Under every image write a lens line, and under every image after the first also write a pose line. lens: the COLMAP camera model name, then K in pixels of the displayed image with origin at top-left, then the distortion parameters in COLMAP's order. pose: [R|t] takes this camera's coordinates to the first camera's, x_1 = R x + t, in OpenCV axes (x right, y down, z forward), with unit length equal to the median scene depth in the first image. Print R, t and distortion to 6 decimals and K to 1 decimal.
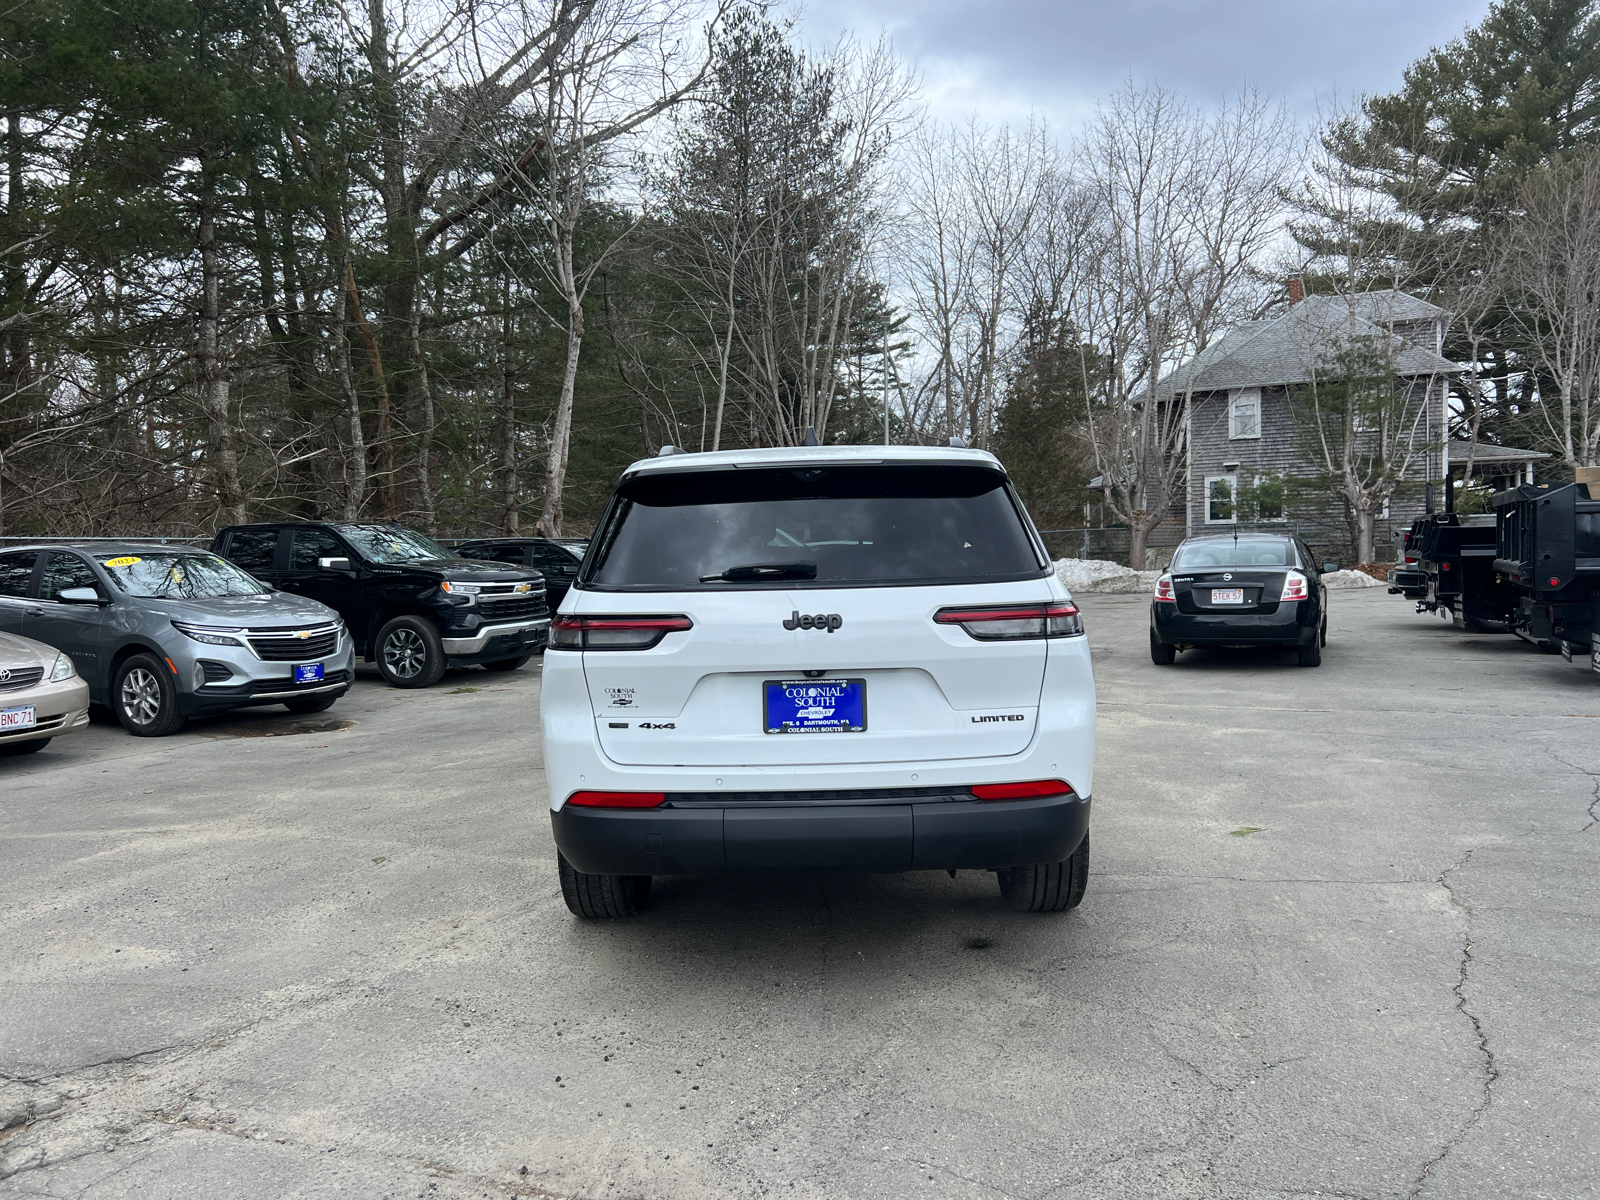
lens RADIAL K [[1202.5, 0, 809.9], [0, 1202.5, 609.0], [0, 0, 1]] dist [0.052899, -0.057312]
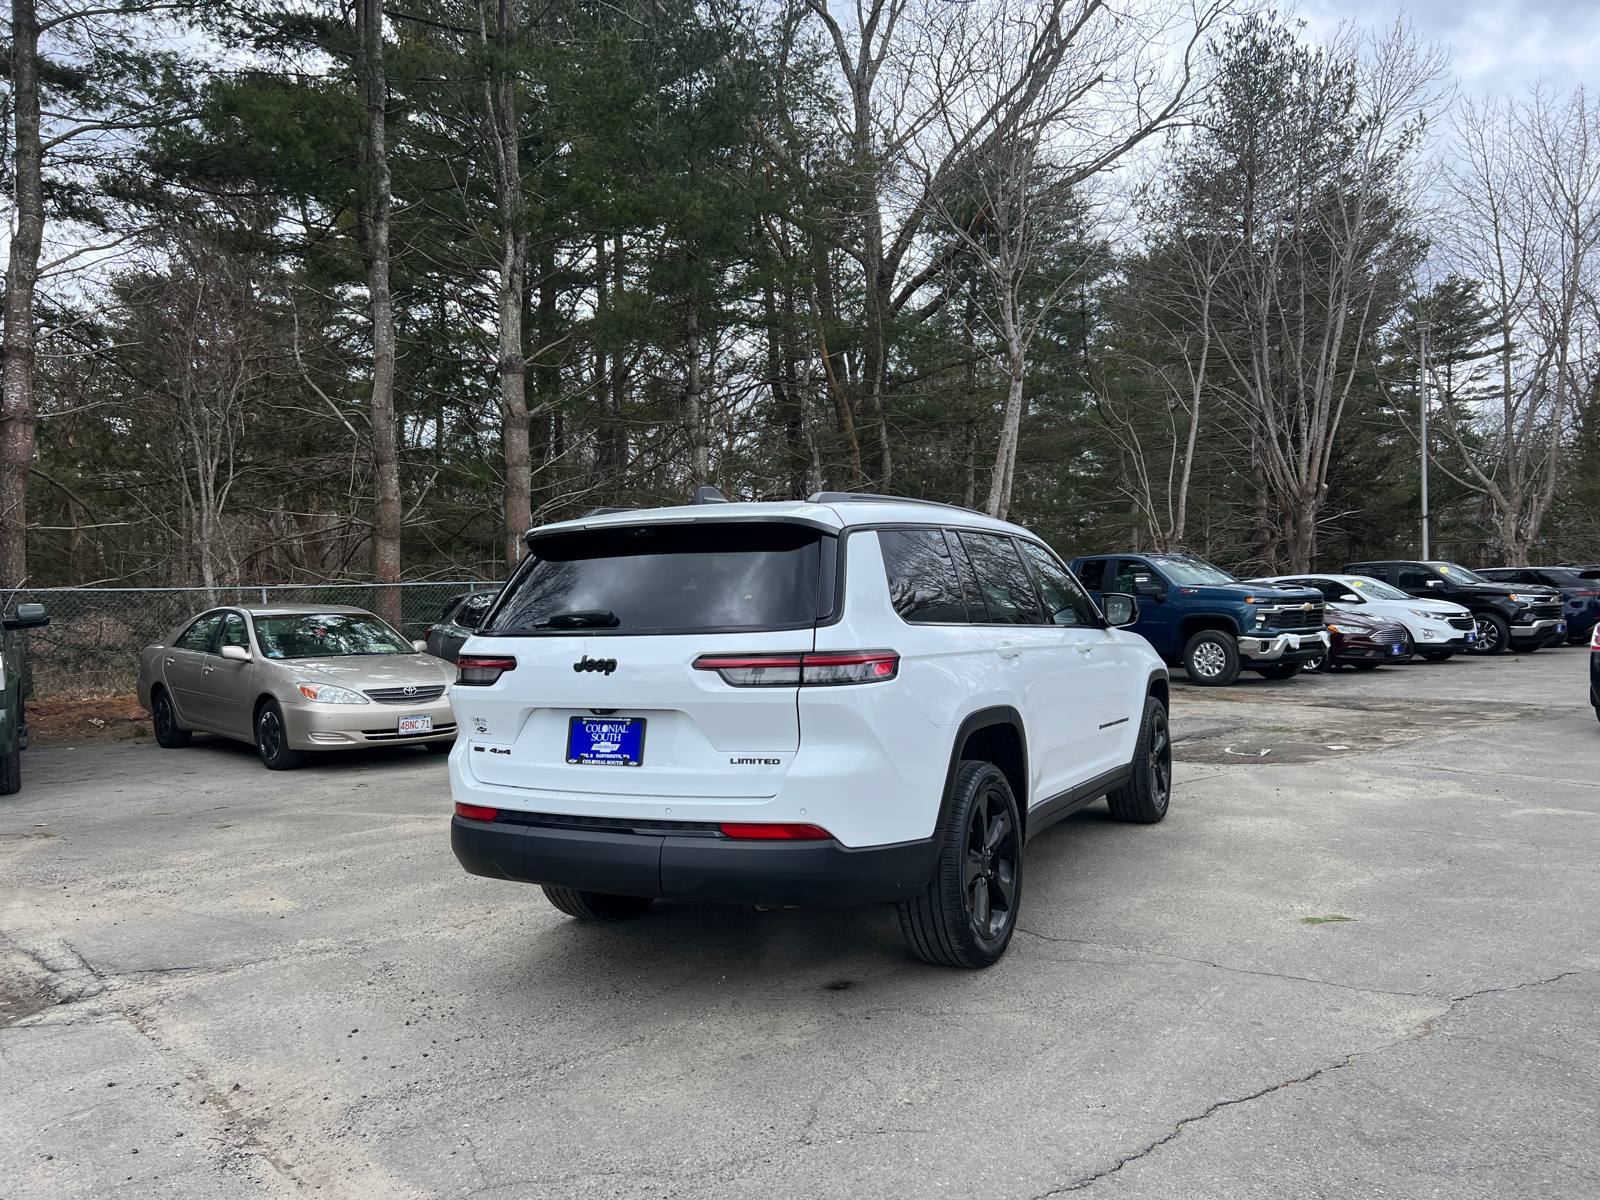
lens RADIAL K [[1202.5, 0, 802.6], [0, 1202.5, 606.4], [0, 0, 1]] dist [0.052899, -0.057312]
pose [[0.892931, 0.002852, -0.450184, 0.070206], [-0.017369, 0.999454, -0.028119, -0.001660], [0.449857, 0.032927, 0.892493, 0.008093]]
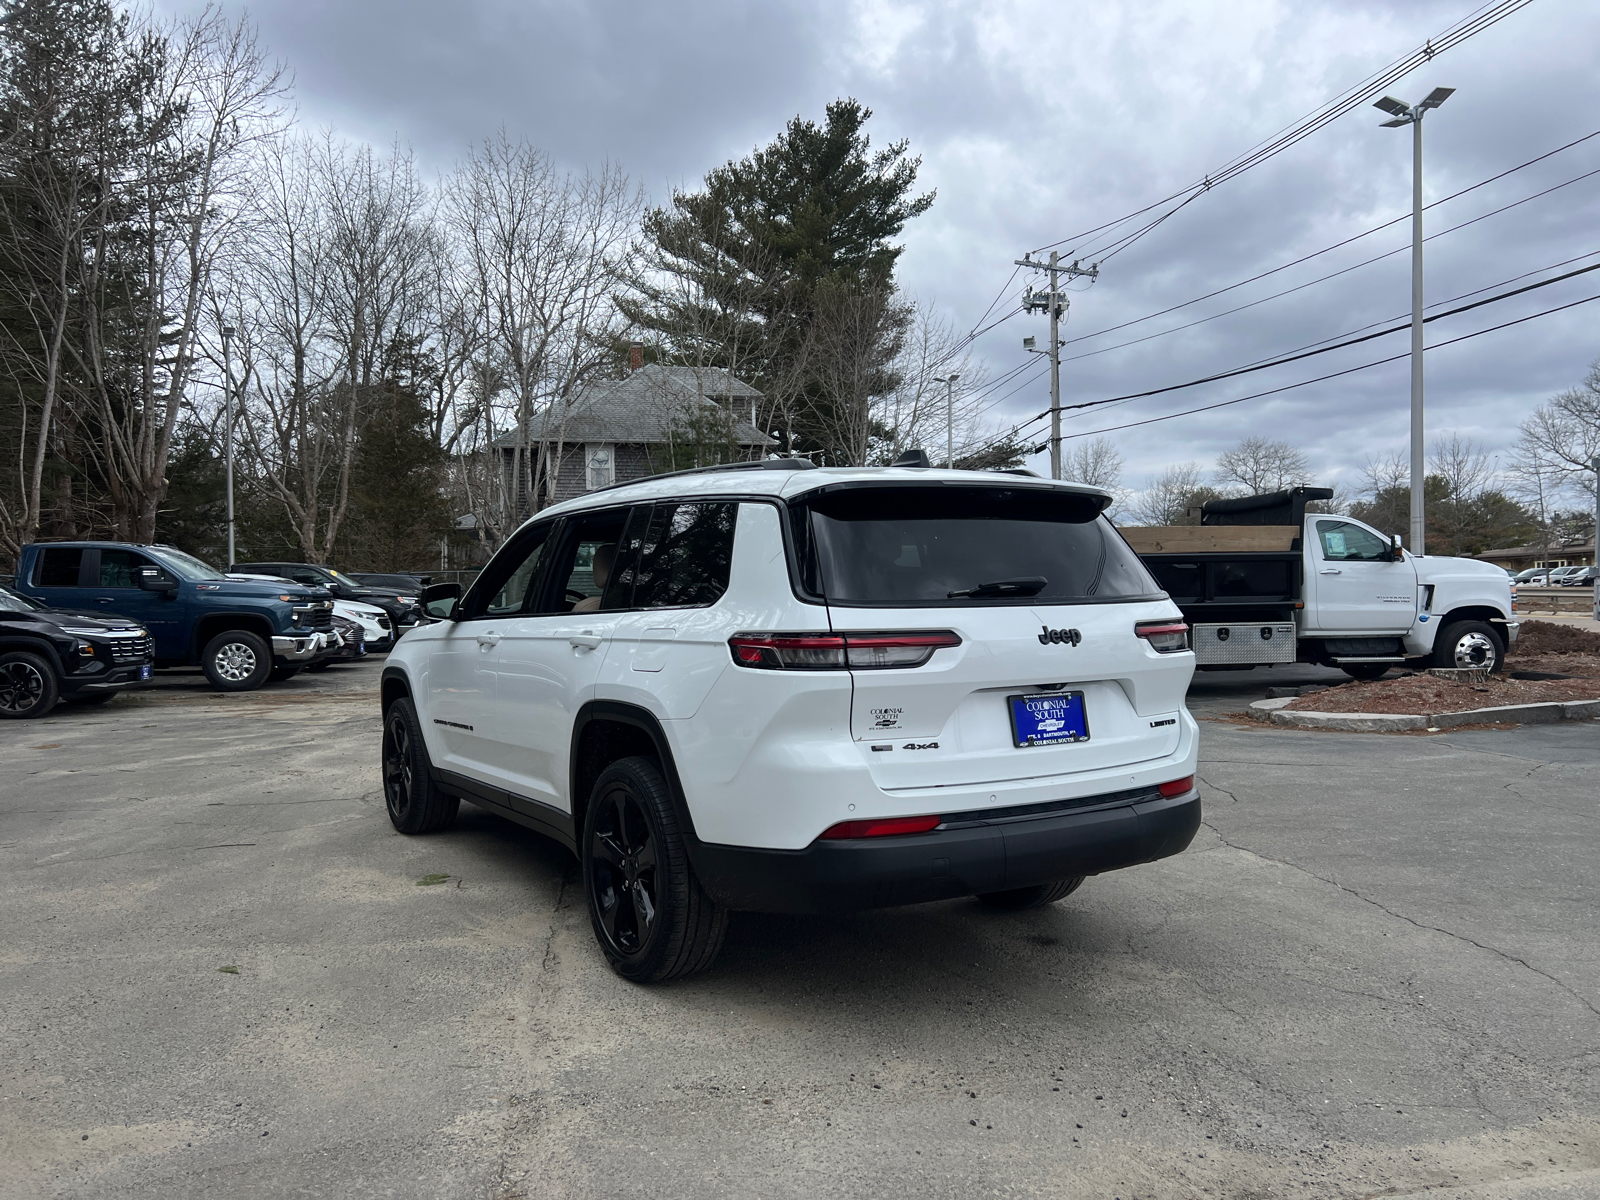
lens RADIAL K [[1202.5, 0, 820.0], [0, 1202.5, 610.5], [0, 0, 1]] dist [0.052899, -0.057312]
pose [[0.837569, 0.005843, 0.546300, -0.076007], [0.014276, 0.999367, -0.032576, 0.001982], [-0.546145, 0.035083, 0.836956, 0.024753]]
